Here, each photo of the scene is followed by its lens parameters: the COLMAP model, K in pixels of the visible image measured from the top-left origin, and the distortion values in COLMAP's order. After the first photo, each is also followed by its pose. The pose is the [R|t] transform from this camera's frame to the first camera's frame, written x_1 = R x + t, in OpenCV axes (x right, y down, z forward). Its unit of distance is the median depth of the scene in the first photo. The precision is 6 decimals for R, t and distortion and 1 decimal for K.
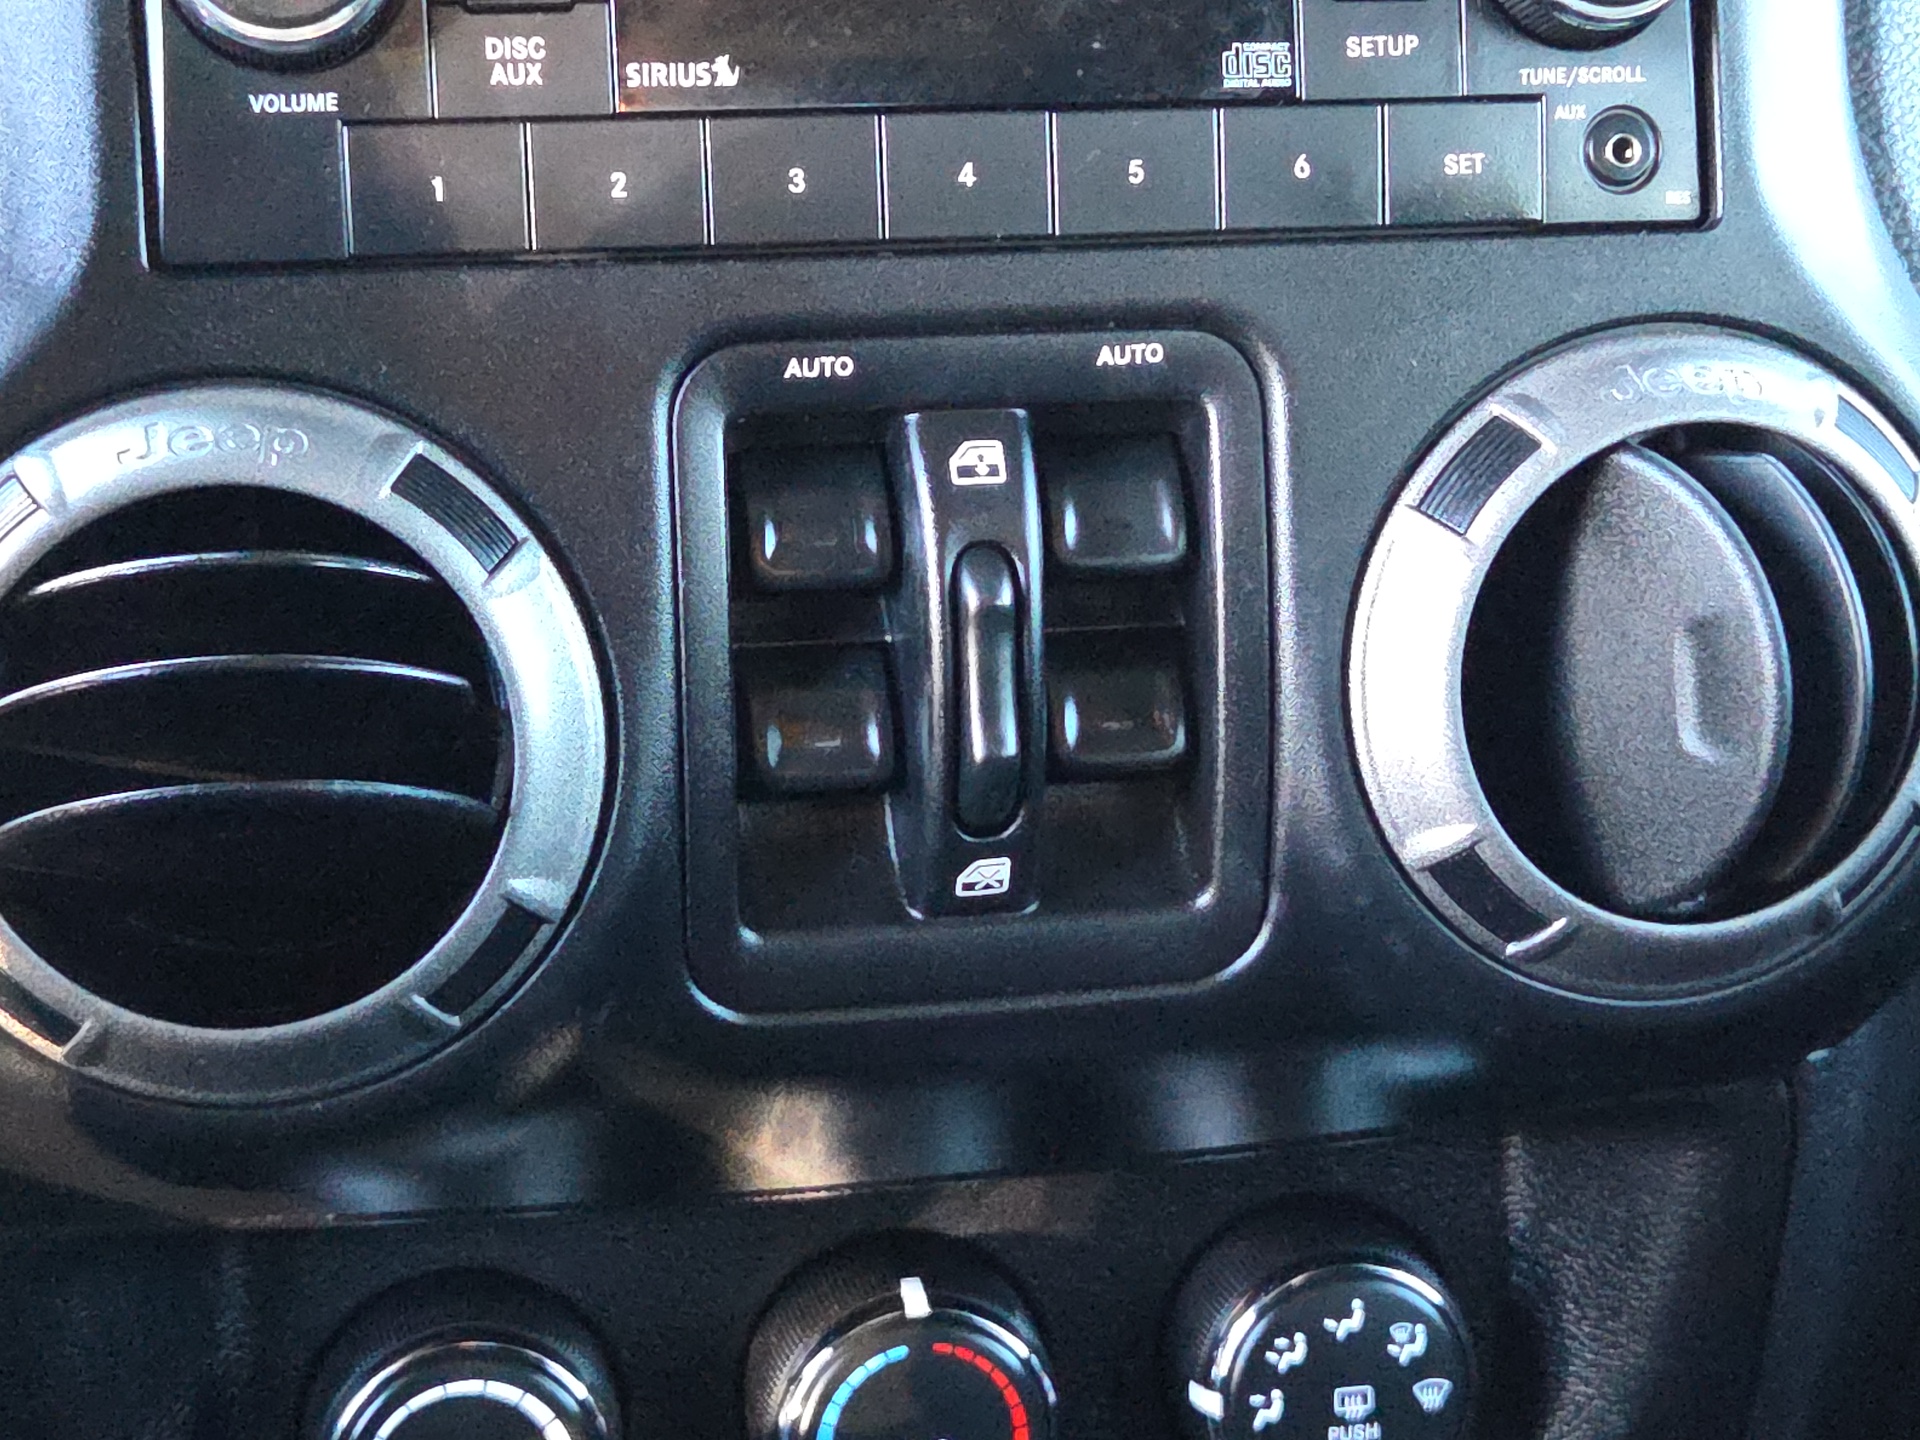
lens RADIAL K [[3316.5, 0, 960.4], [0, 3316.5, 682.0], [0, 0, 1]] dist [0.100012, -0.147267]
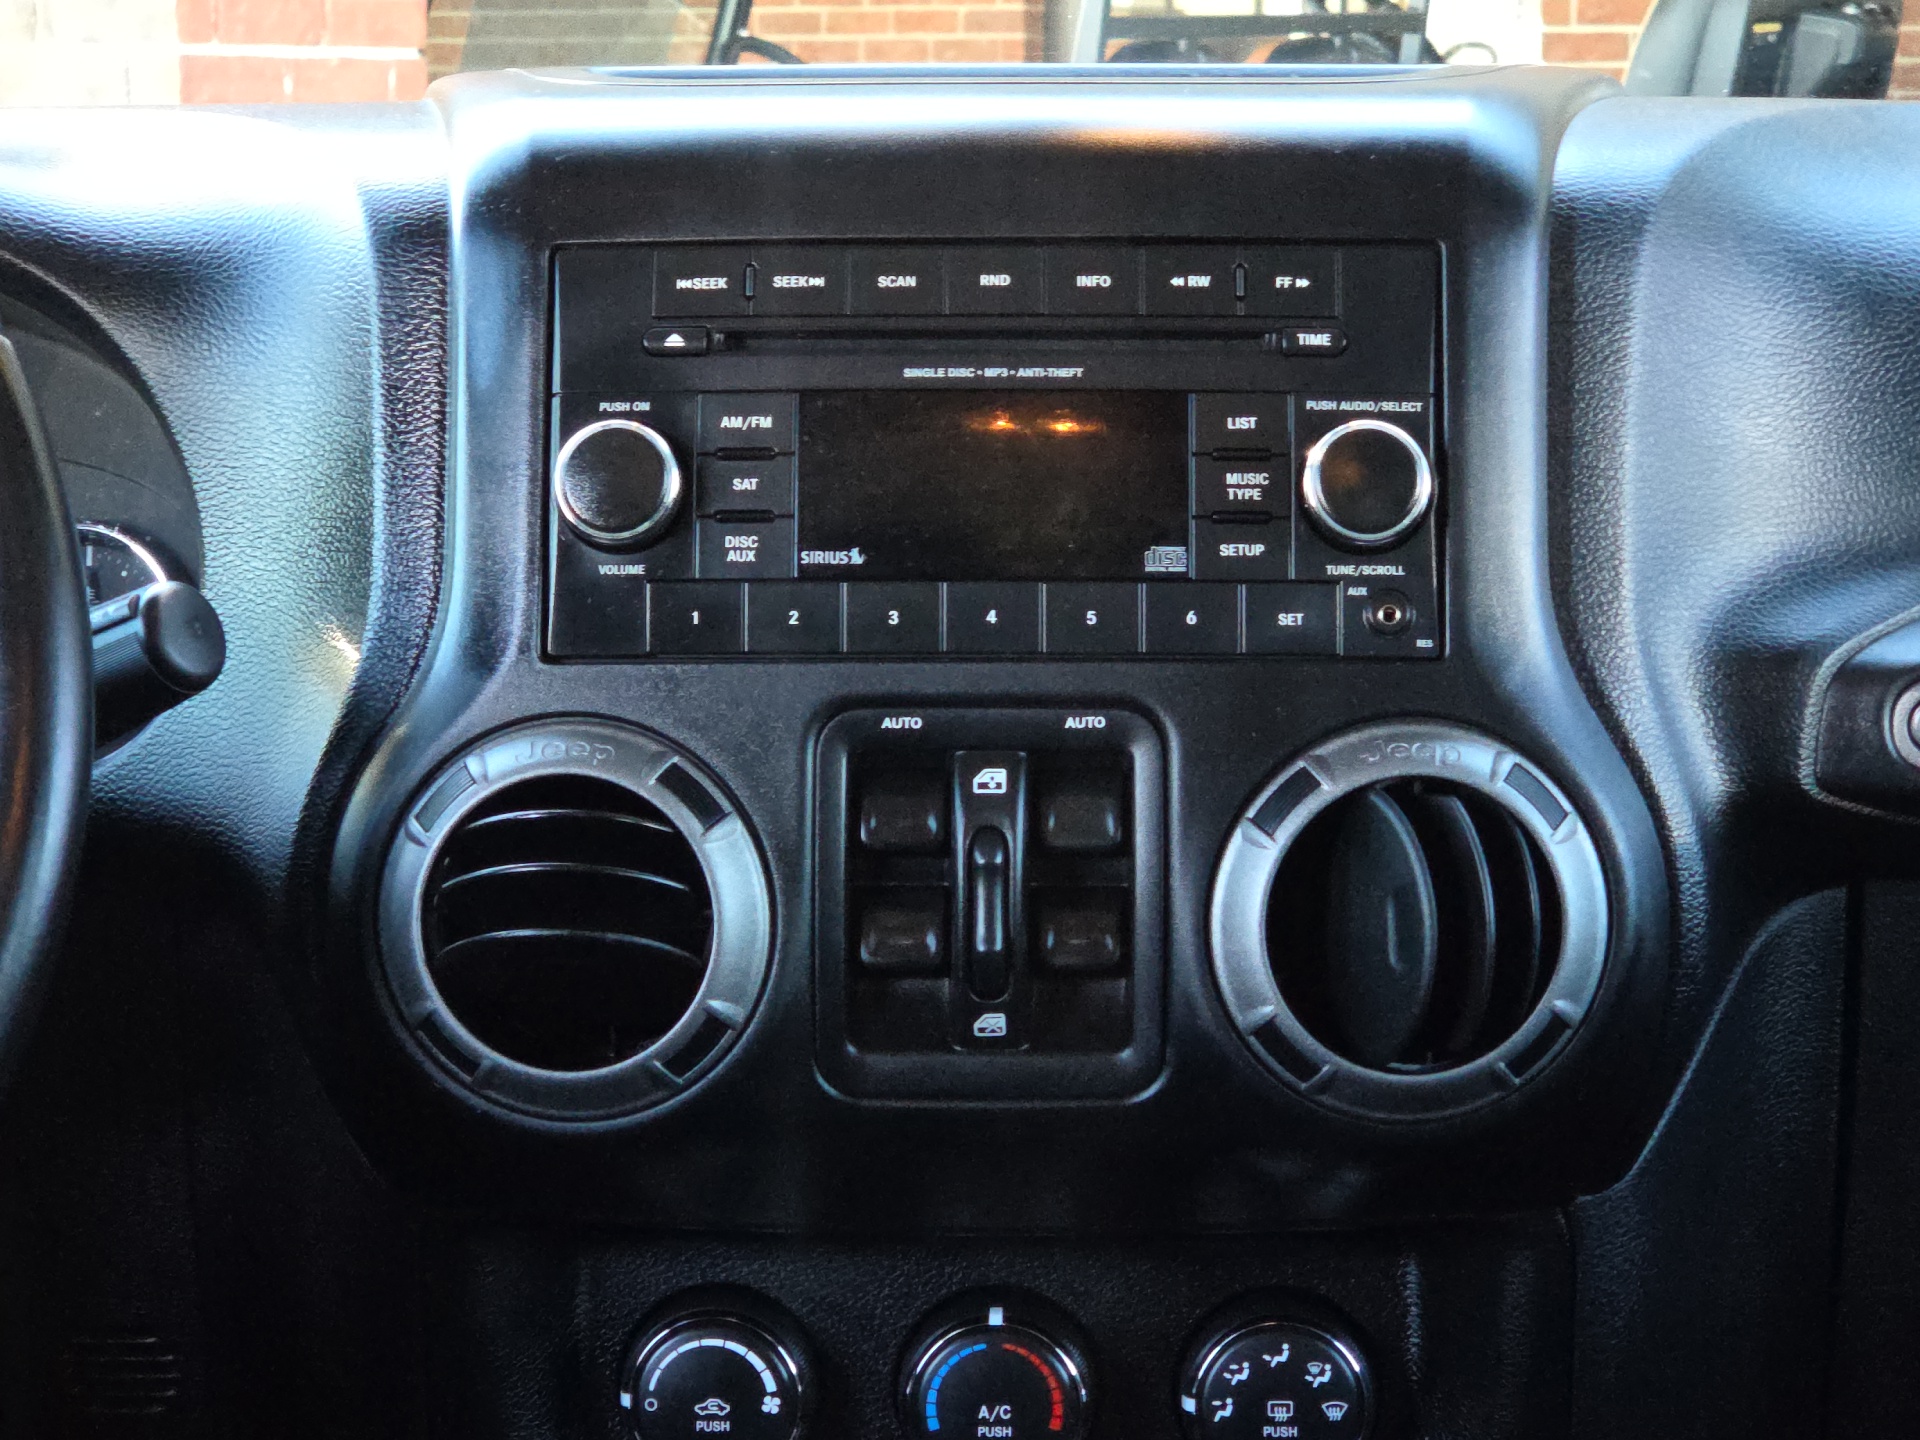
lens RADIAL K [[4875.9, 0, 960.0], [0, 4875.9, 720.0], [0, 0, 1]] dist [-0.951883, 15.618844]
pose [[0.969944, 0.036221, -0.240615, 0.594517], [-0.060995, 0.993479, -0.096323, 0.146620], [0.235558, 0.108105, 0.965829, -1.448011]]
